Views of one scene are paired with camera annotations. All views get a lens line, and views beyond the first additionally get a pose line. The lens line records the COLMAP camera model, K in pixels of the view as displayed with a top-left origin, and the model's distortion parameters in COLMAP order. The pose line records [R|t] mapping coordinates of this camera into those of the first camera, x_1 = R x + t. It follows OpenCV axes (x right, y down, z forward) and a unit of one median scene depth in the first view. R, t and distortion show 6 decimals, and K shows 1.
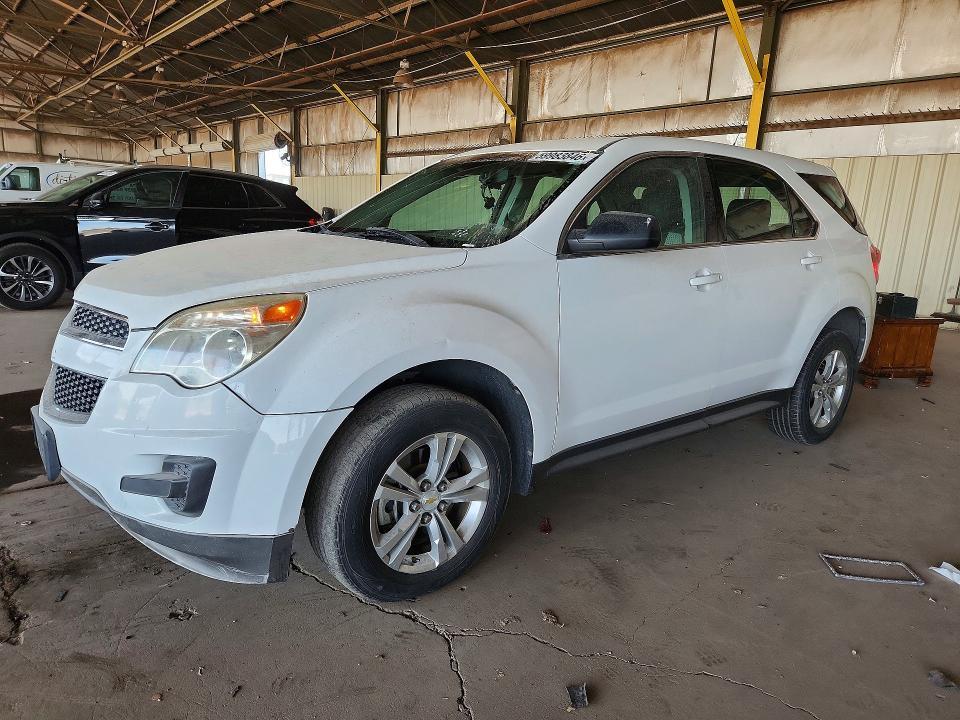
lens RADIAL K [[639.0, 0, 480.0], [0, 639.0, 360.0], [0, 0, 1]] dist [0.000118, -0.000104]
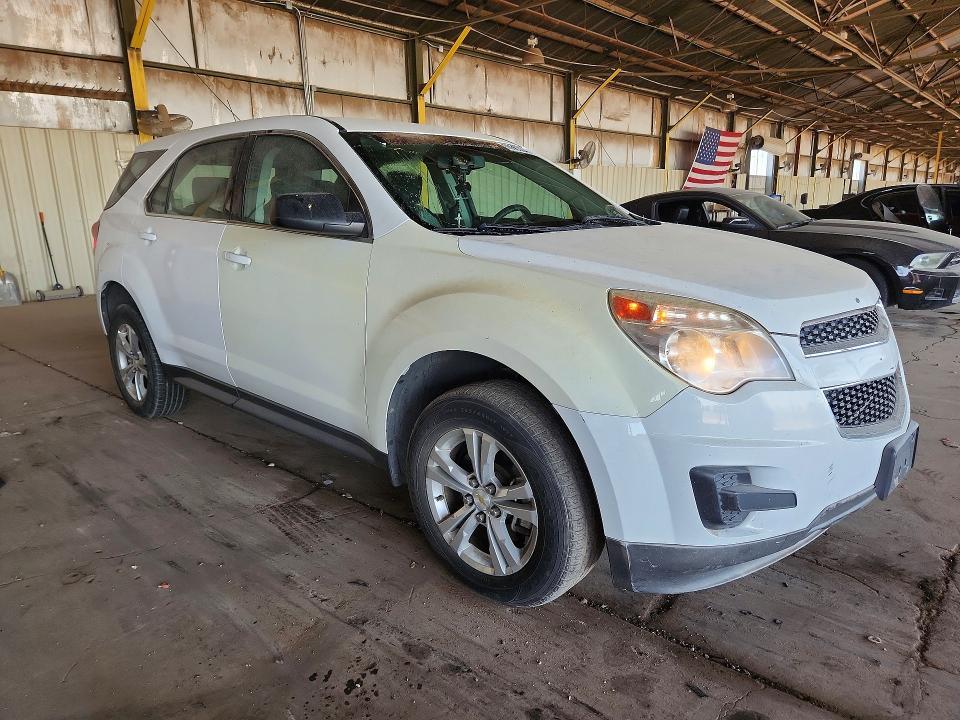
lens RADIAL K [[639.0, 0, 480.0], [0, 639.0, 360.0], [0, 0, 1]] dist [0.000118, -0.000104]
pose [[-0.116590, -0.276682, 0.953863, -1.323278], [0.230499, 0.926652, 0.296963, -0.383399], [-0.966063, 0.254488, -0.044263, 1.447385]]
